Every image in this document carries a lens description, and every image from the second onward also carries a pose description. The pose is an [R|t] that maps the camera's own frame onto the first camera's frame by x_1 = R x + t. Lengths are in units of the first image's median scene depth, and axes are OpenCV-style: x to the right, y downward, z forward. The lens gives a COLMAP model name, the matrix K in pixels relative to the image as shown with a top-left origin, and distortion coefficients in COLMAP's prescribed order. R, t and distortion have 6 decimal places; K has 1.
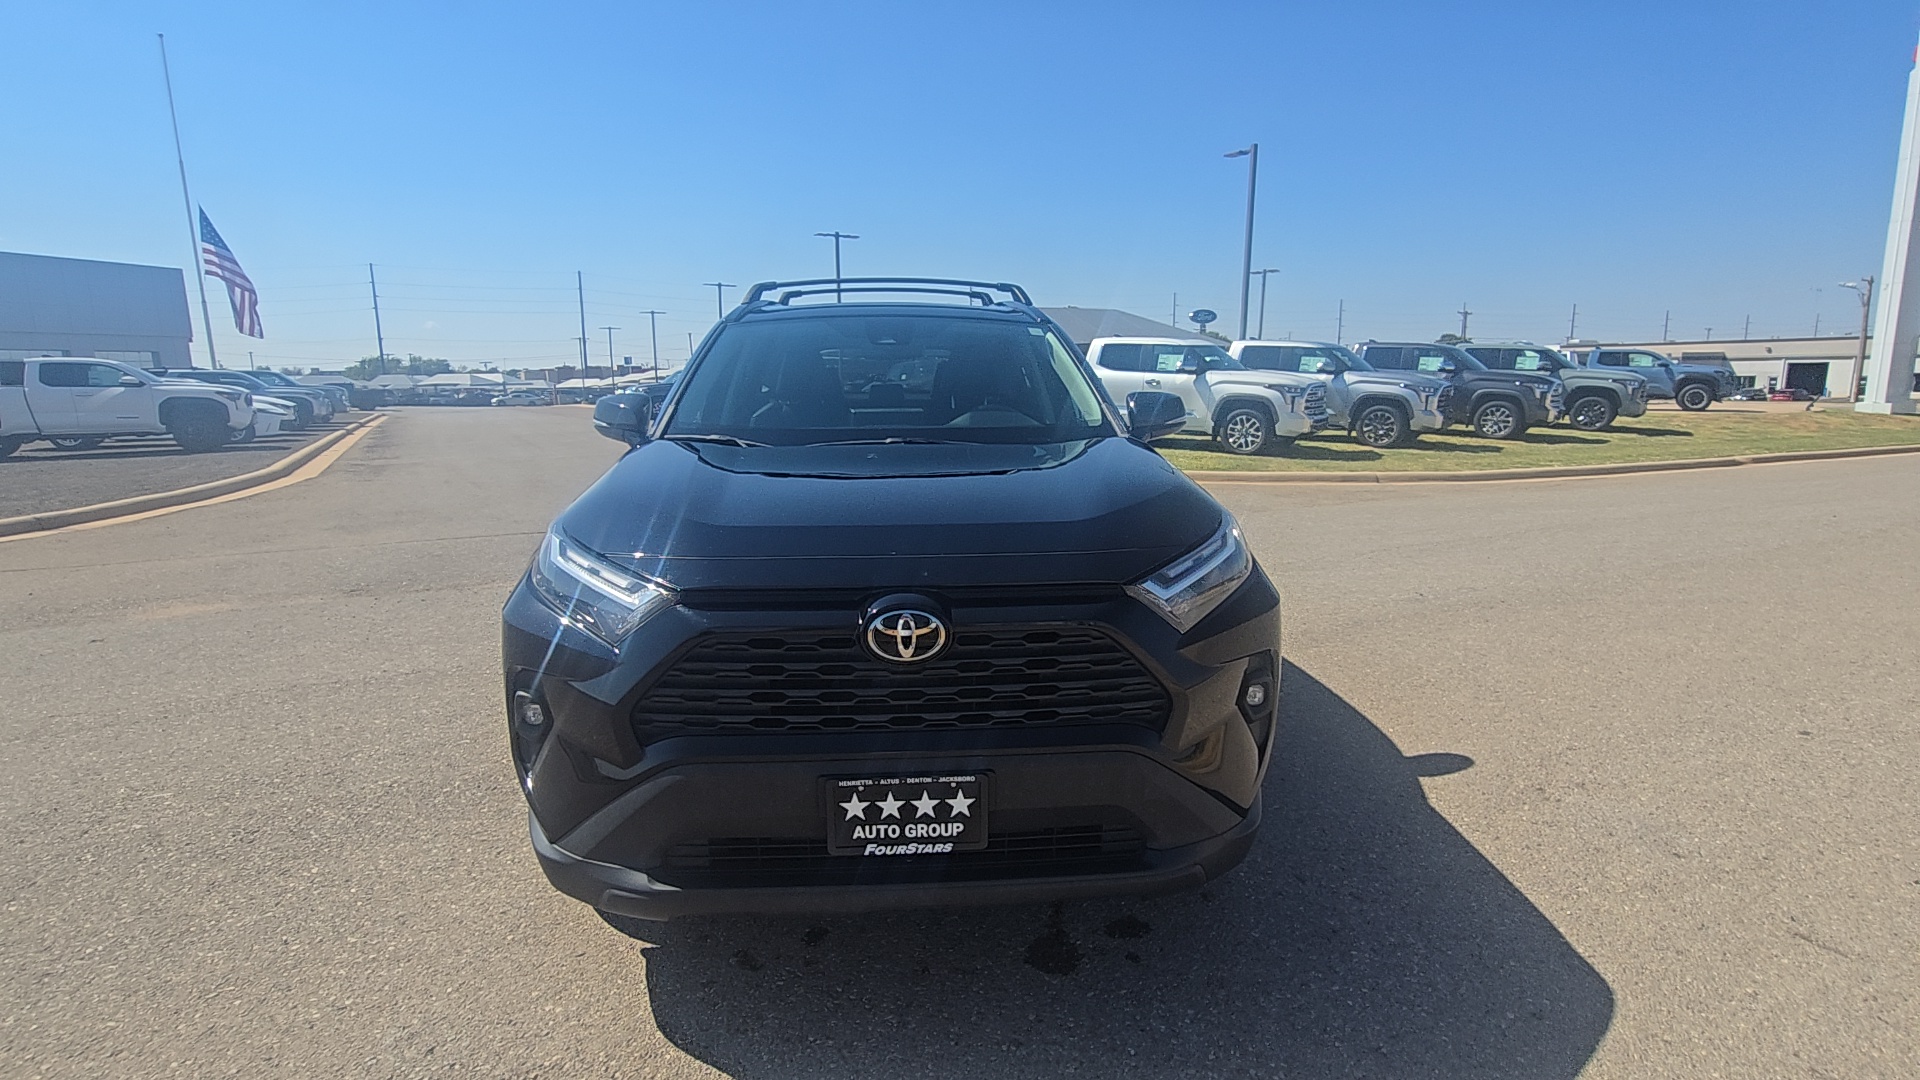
lens RADIAL K [[961.5, 0, 947.9], [0, 961.5, 552.0], [0, 0, 1]] dist [-0.002389, -0.000184]
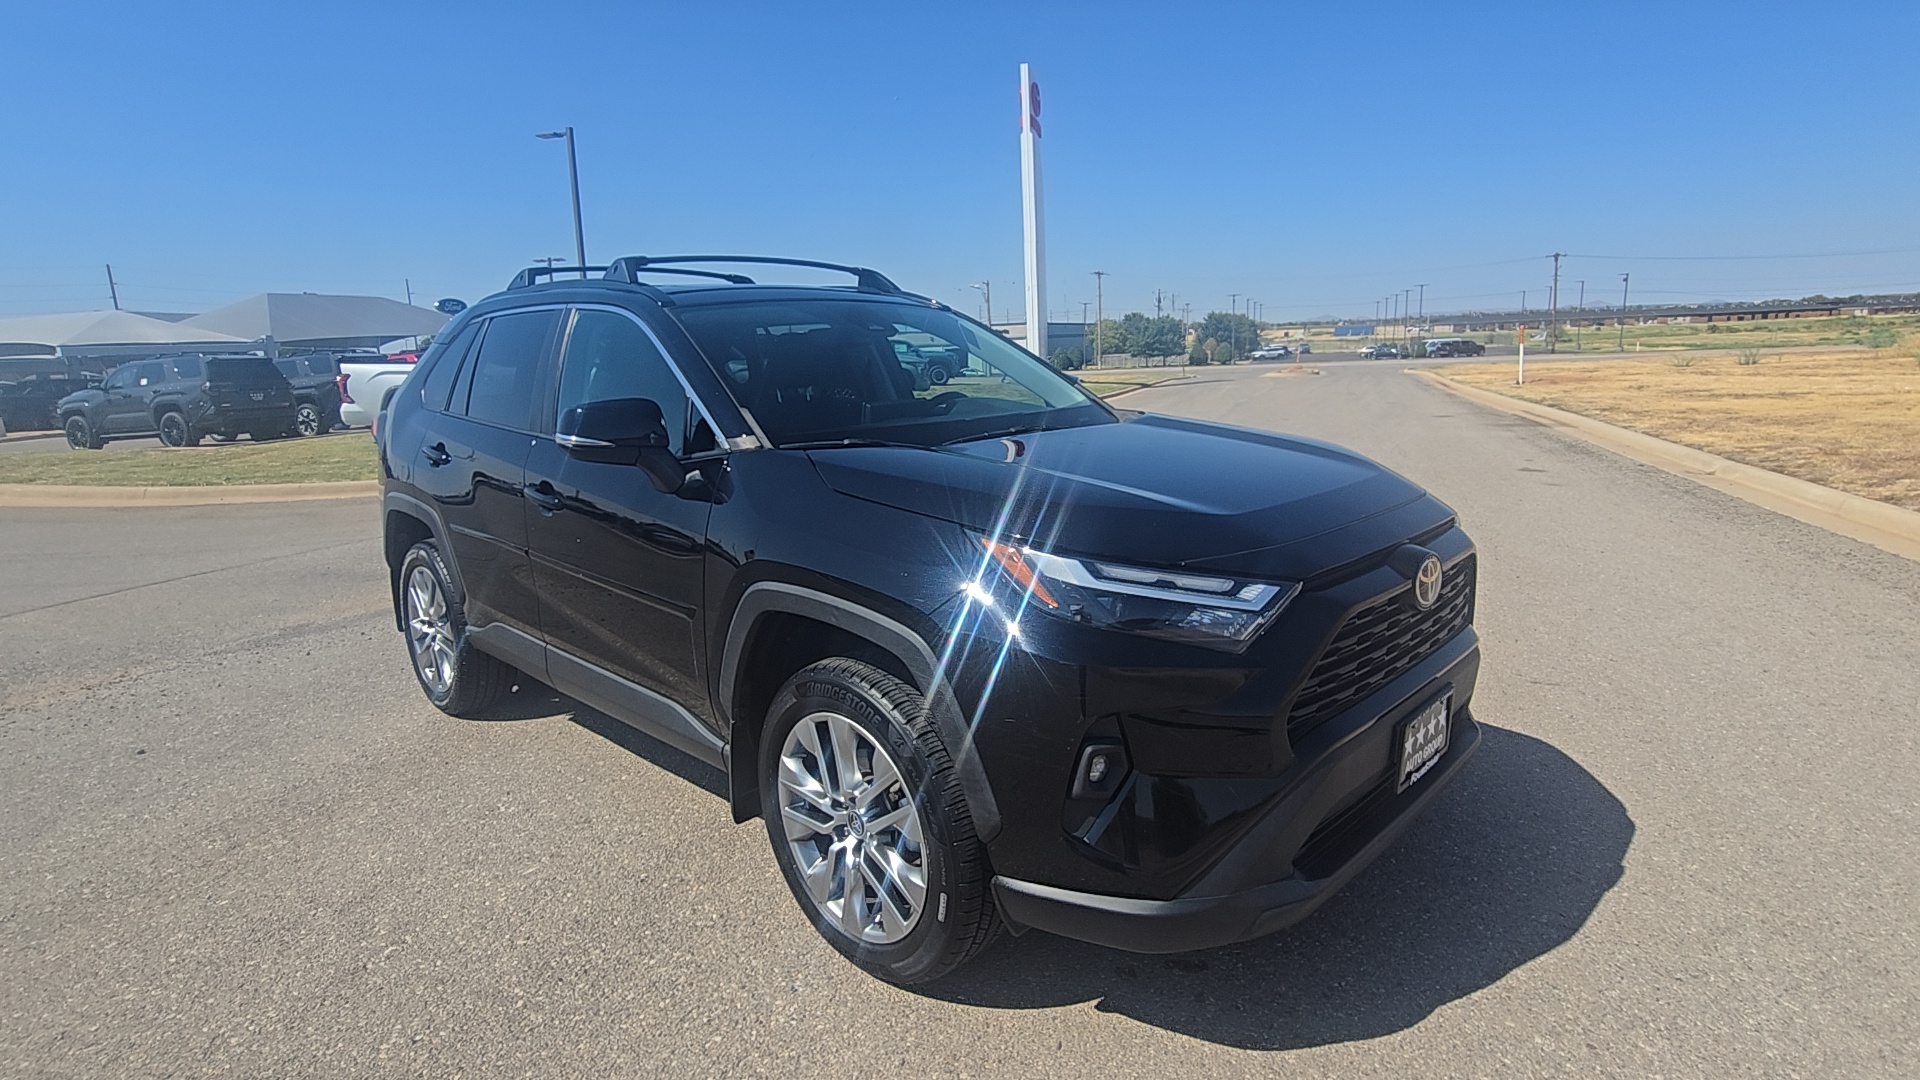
lens RADIAL K [[974.4, 0, 912.9], [0, 974.4, 565.5], [0, 0, 1]] dist [-0.003025, -0.000083]
pose [[0.771023, -0.157952, 0.616908, -0.139689], [0.146369, 0.986770, 0.069716, -0.011432], [-0.619758, 0.036543, 0.783942, 0.055102]]
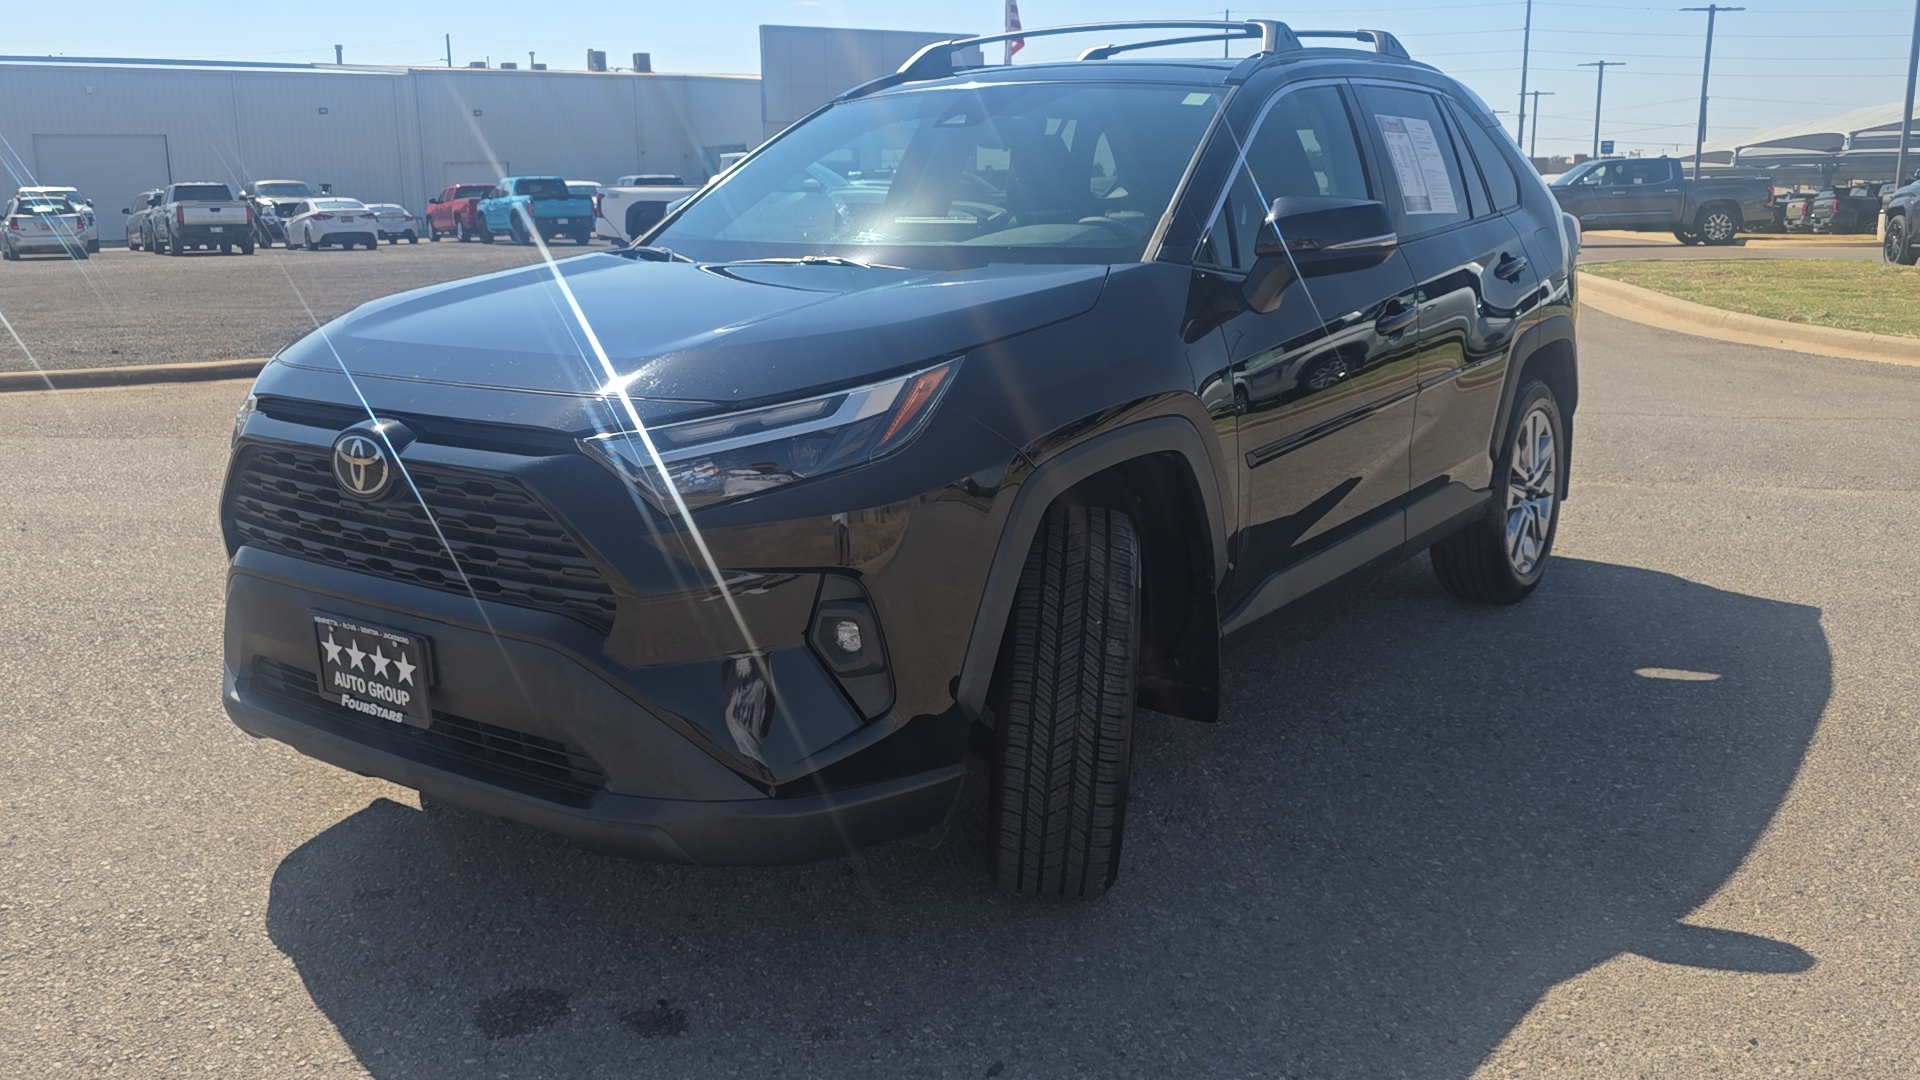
lens RADIAL K [[1576.0, 0, 988.2], [0, 1576.0, 511.3], [0, 0, 1]] dist [-0.000408, -0.002696]
pose [[0.783019, 0.127240, -0.608844, 0.149446], [-0.108964, 0.991776, 0.067131, -0.003555], [0.612378, 0.013777, 0.790445, 0.023823]]
